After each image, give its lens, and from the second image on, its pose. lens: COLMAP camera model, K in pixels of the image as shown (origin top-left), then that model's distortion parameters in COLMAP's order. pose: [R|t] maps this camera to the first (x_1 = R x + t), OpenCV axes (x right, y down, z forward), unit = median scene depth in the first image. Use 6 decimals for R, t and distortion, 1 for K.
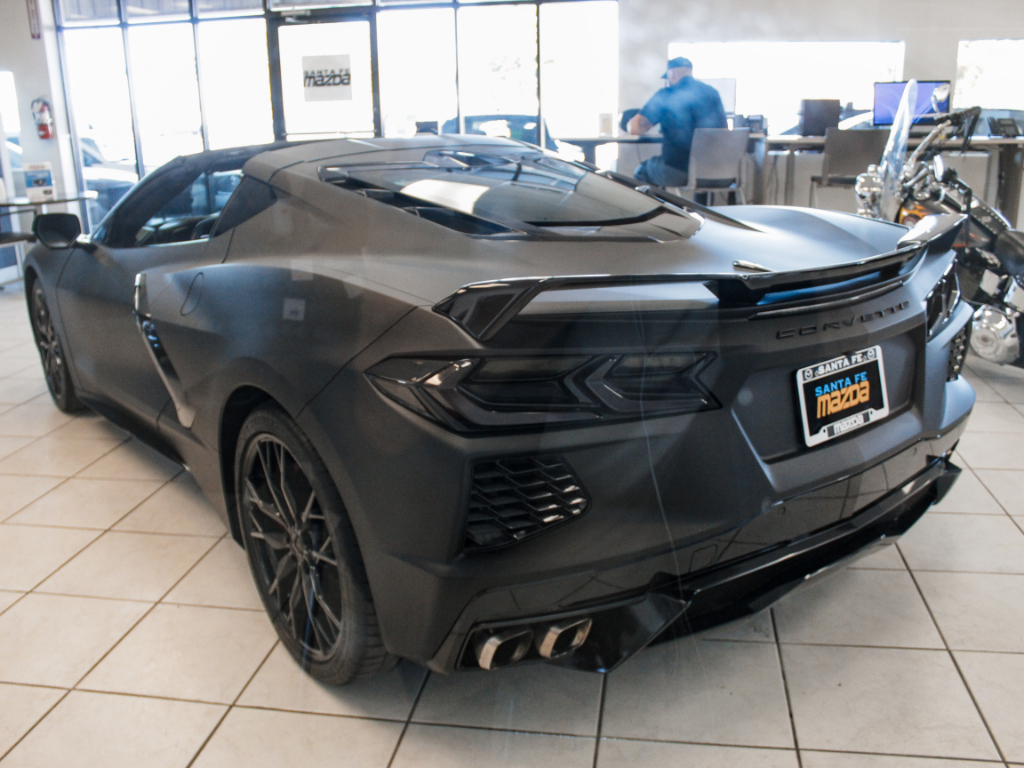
lens RADIAL K [[934.3, 0, 510.1], [0, 934.3, 389.5], [0, 0, 1]] dist [-0.146186, 0.077403]
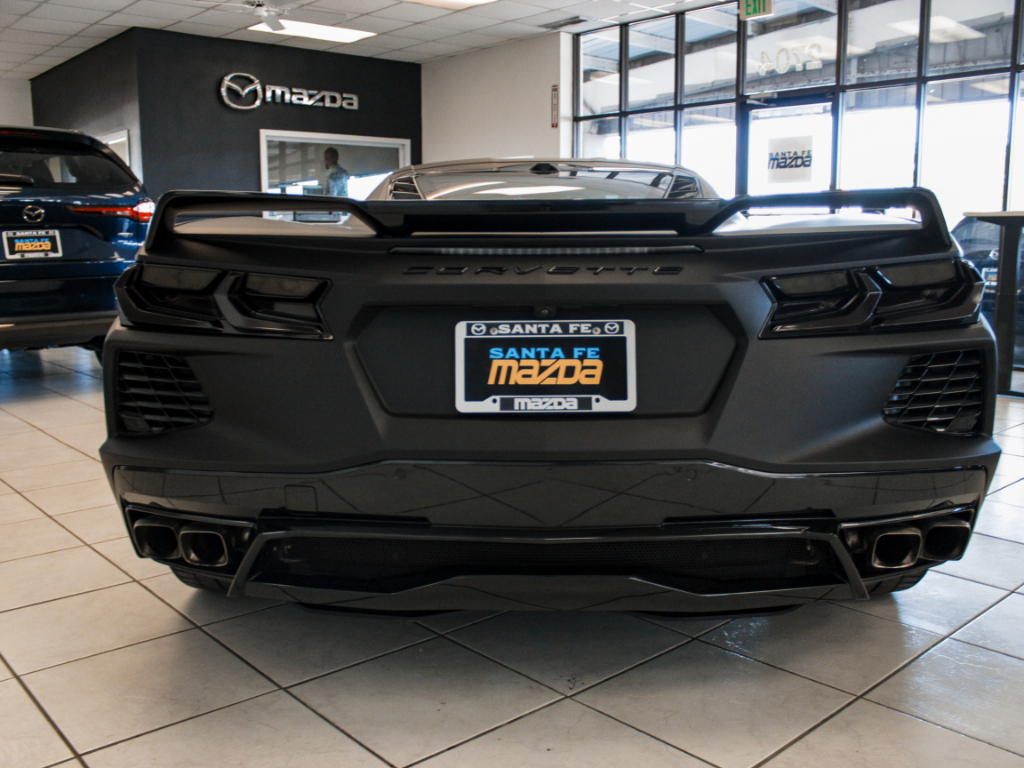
lens RADIAL K [[934.3, 0, 510.7], [0, 934.3, 392.8], [0, 0, 1]] dist [-0.146186, 0.077403]
pose [[0.777492, 0.118562, -0.617616, 0.837580], [-0.192572, 0.979777, -0.054337, 0.077504], [0.598684, 0.161182, 0.784600, 0.328809]]
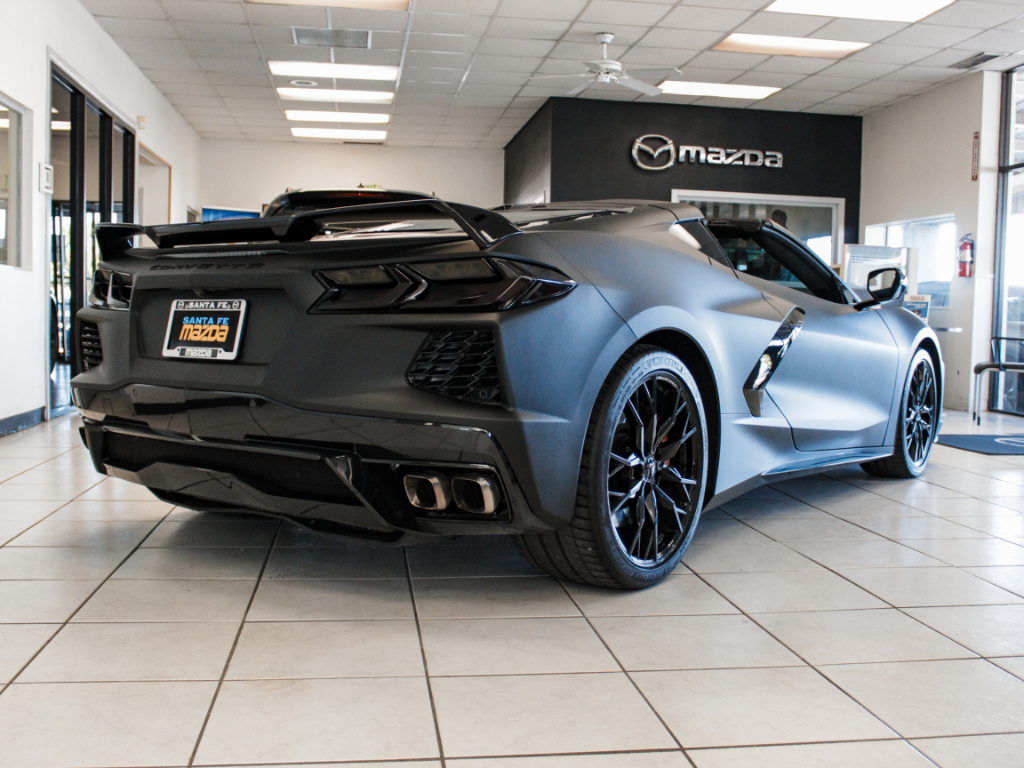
lens RADIAL K [[1055.3, 0, 531.0], [0, 1055.3, 407.4], [0, 0, 1]] dist [-0.096174, 0.000000]
pose [[0.305937, 0.111195, -0.945536, 1.822352], [-0.302606, 0.953010, 0.014163, -0.047412], [0.902681, 0.281792, 0.325209, 0.950627]]
